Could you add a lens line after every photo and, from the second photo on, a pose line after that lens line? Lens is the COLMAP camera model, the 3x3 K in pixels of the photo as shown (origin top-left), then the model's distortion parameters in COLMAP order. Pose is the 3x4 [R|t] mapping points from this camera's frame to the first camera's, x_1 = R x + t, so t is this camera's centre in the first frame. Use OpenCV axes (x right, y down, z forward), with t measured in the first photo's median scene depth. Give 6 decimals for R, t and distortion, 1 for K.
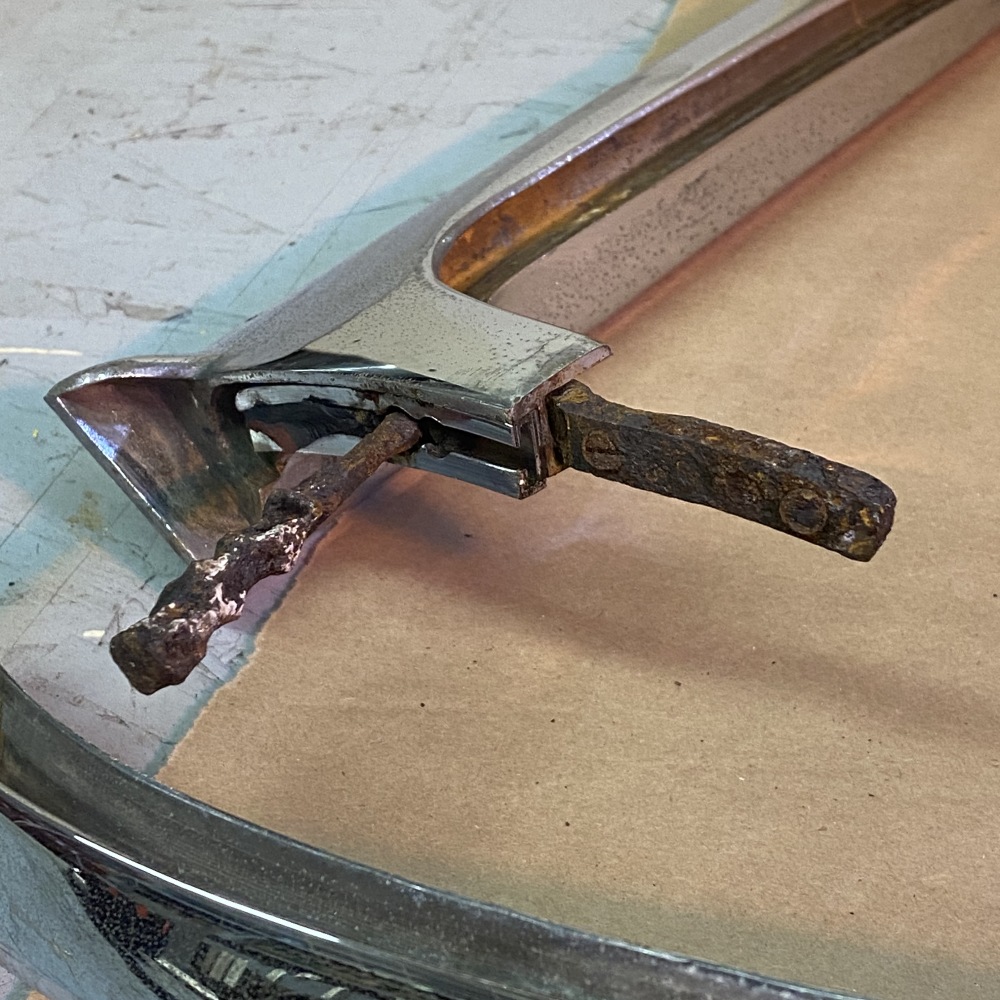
lens RADIAL K [[2005.2, 0, 502.5], [0, 2005.2, 503.2], [0, 0, 1]] dist [0.102876, 0.000000]
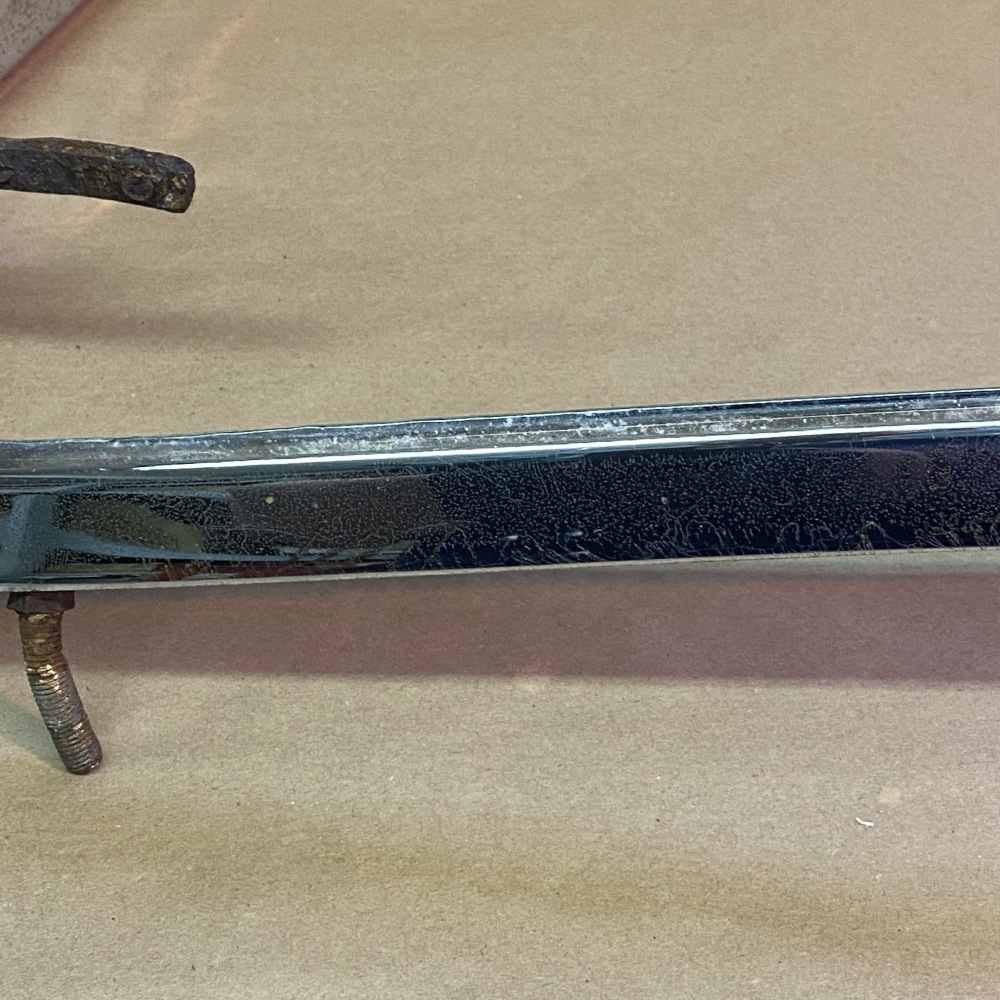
lens RADIAL K [[2005.2, 0, 502.1], [0, 2005.2, 495.5], [0, 0, 1]] dist [0.102876, 0.000000]
pose [[0.938912, -0.183938, 0.290880, -0.080746], [0.164699, 0.982273, 0.089523, 0.142455], [-0.302190, -0.036146, 0.952562, -0.562928]]
